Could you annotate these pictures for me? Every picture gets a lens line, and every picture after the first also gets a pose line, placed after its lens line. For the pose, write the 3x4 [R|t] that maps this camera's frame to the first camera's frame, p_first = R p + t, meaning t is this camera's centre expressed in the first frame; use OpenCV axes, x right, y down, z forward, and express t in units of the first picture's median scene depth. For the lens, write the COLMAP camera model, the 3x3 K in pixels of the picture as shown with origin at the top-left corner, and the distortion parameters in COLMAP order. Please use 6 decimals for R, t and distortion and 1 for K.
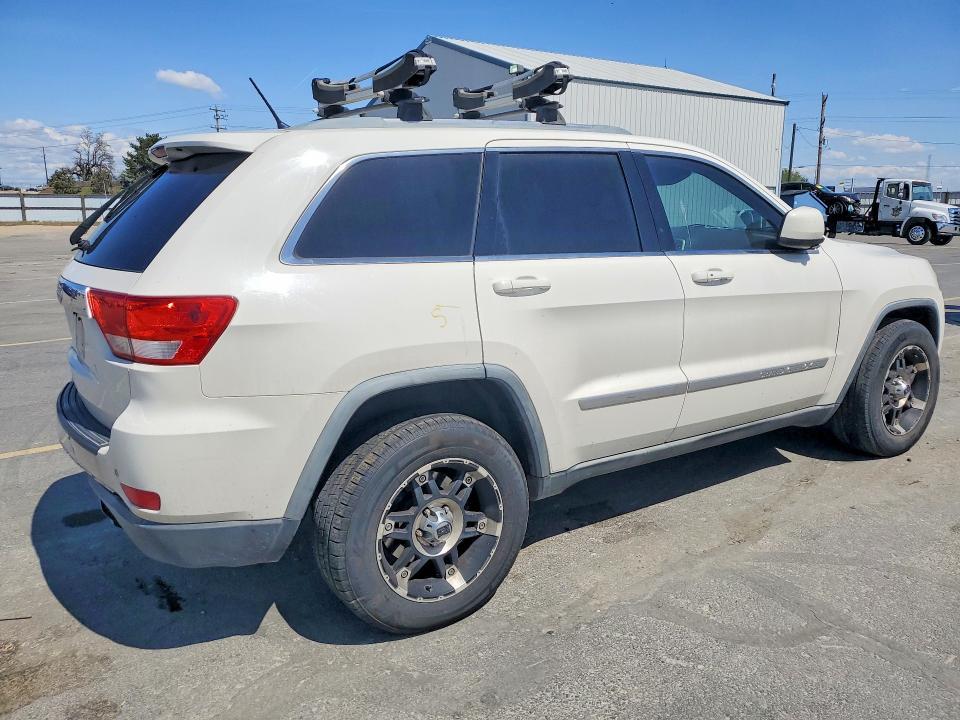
lens RADIAL K [[736.0, 0, 482.5], [0, 736.0, 360.3], [0, 0, 1]] dist [0.051919, -0.055902]
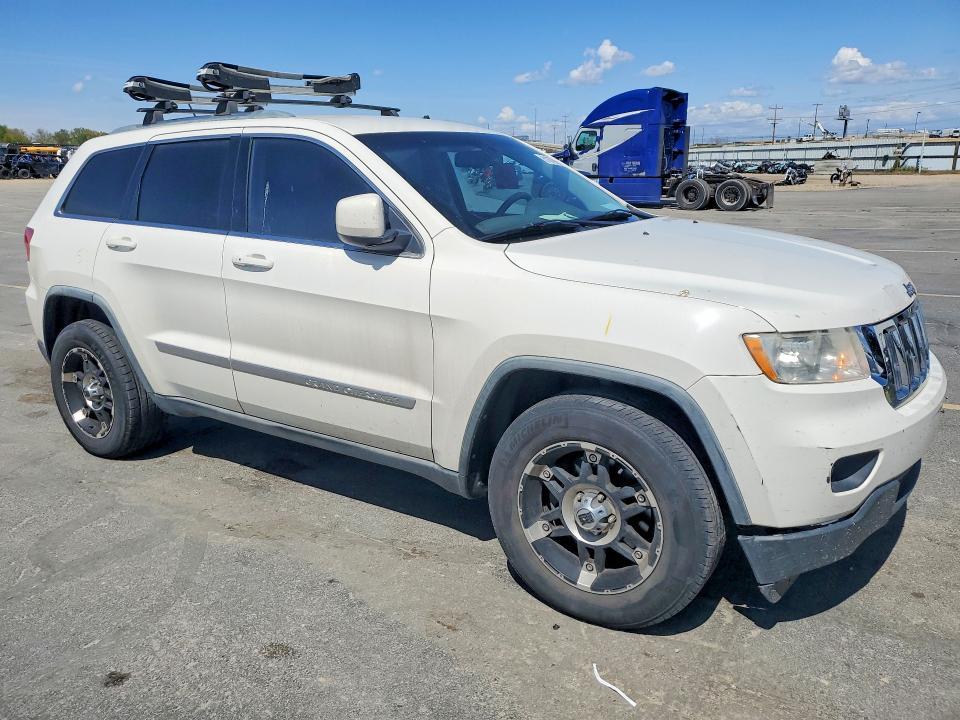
lens RADIAL K [[723.9, 0, 477.0], [0, 723.9, 355.6], [0, 0, 1]] dist [0.066370, -0.075473]
pose [[0.394651, 0.226884, -0.890379, 1.132454], [-0.185464, 0.968758, 0.164652, -0.178053], [0.899919, 0.100153, 0.424400, 0.746234]]
